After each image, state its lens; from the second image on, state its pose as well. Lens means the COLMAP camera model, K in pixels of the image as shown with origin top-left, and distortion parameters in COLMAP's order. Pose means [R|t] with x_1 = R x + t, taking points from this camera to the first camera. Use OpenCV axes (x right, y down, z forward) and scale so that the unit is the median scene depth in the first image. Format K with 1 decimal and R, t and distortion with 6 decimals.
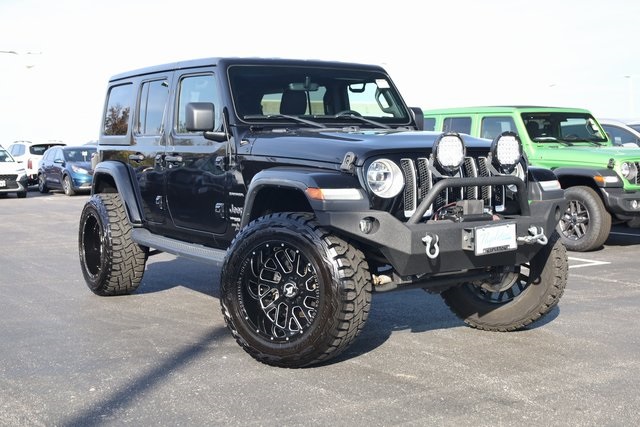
lens RADIAL K [[920.0, 0, 320.0], [0, 920.0, 213.5], [0, 0, 1]] dist [0.021184, 0.055824]
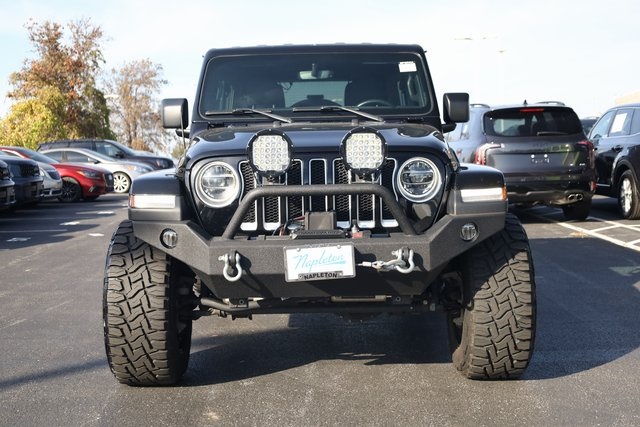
lens RADIAL K [[920.0, 0, 320.0], [0, 920.0, 213.5], [0, 0, 1]] dist [0.021184, 0.055824]
pose [[0.828422, 0.037514, -0.558846, 0.625508], [-0.025507, 0.999246, 0.029266, -0.037576], [0.559523, -0.009990, 0.828755, 0.332265]]
